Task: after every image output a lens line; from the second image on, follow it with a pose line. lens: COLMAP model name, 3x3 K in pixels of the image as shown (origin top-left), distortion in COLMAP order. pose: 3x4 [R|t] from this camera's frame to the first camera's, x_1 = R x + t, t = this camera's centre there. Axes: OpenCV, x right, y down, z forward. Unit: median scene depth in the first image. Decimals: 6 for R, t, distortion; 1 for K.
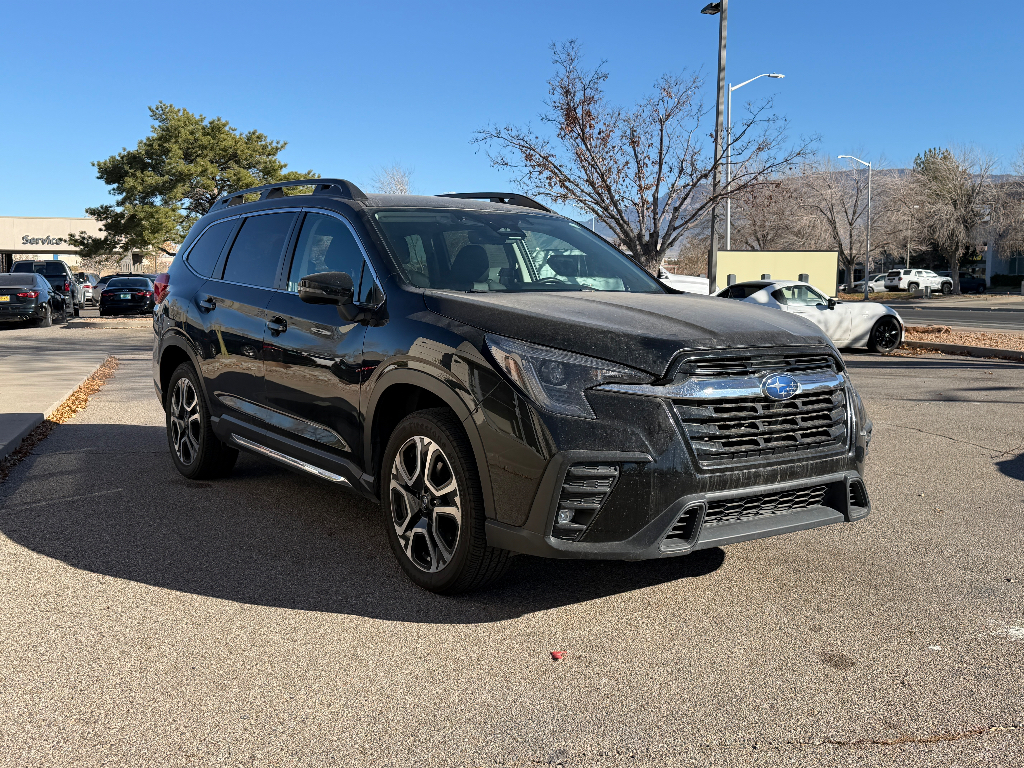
lens RADIAL K [[1026.8, 0, 513.0], [0, 1026.8, 379.4], [0, 0, 1]] dist [0.201496, -0.464178]
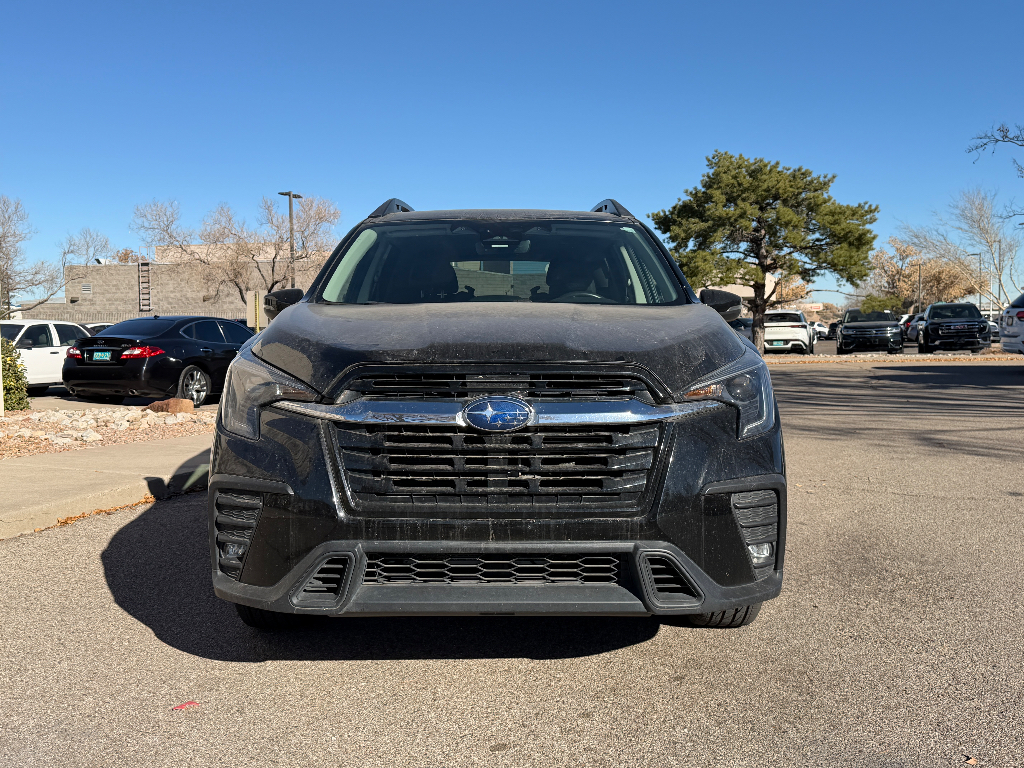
lens RADIAL K [[1026.8, 0, 513.0], [0, 1026.8, 379.4], [0, 0, 1]] dist [0.201496, -0.464178]
pose [[0.797351, 0.019486, -0.603201, 0.136075], [-0.046748, 0.998470, -0.029540, 0.000565], [0.601703, 0.051752, 0.797042, 0.075900]]
